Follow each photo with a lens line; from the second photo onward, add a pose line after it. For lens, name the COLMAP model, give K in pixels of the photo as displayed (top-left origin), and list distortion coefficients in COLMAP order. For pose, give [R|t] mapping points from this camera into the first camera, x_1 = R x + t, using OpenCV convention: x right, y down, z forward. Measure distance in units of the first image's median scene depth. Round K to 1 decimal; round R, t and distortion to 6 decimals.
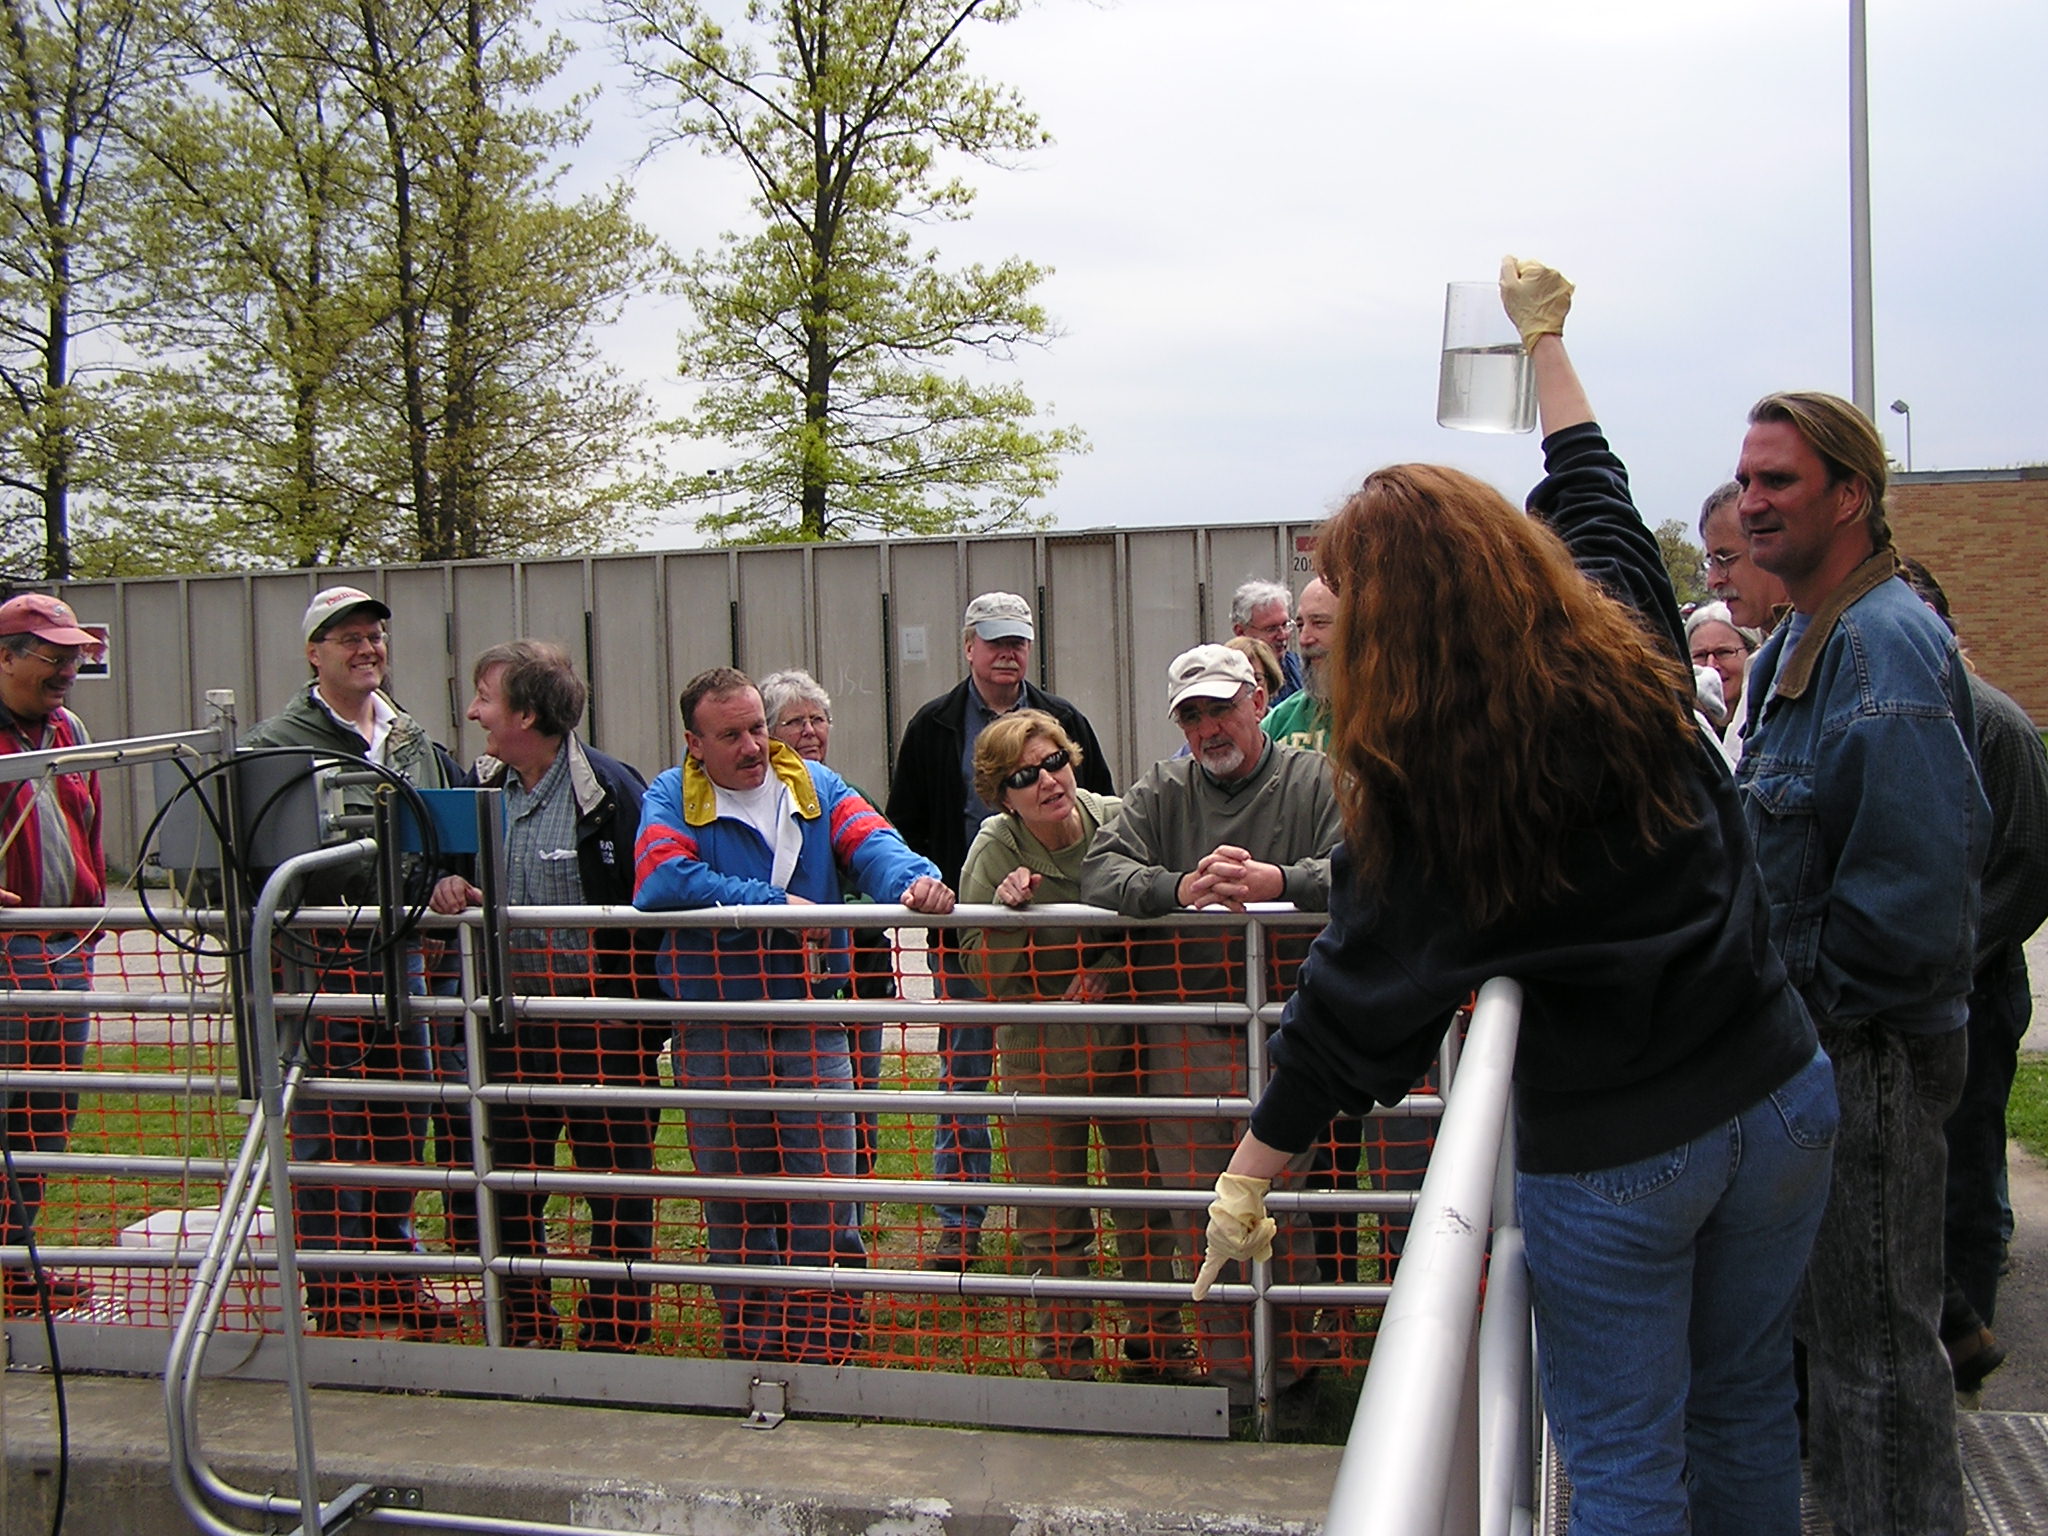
lens RADIAL K [[2249.9, 0, 1023.5], [0, 2249.9, 768.1], [0, 0, 1]] dist [-0.005994, 0.000000]
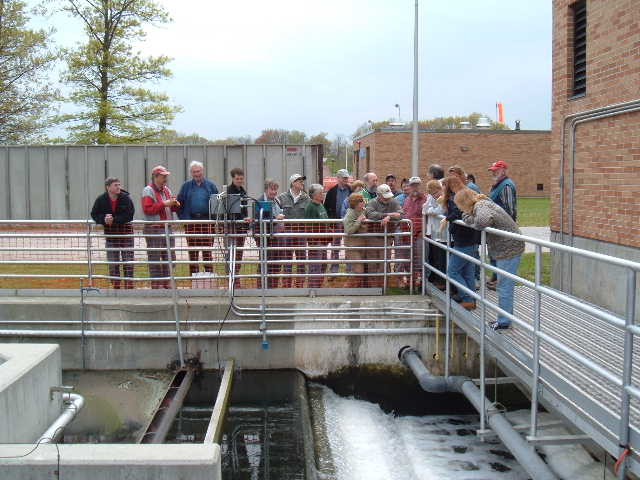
lens RADIAL K [[693.8, 0, 319.6], [0, 693.8, 239.5], [0, 0, 1]] dist [0.017326, 0.000000]
pose [[0.961228, -0.000503, 0.275754, -0.068173], [-0.012691, 0.998858, 0.046061, 0.002739], [-0.275462, -0.047774, 0.960124, -0.099791]]
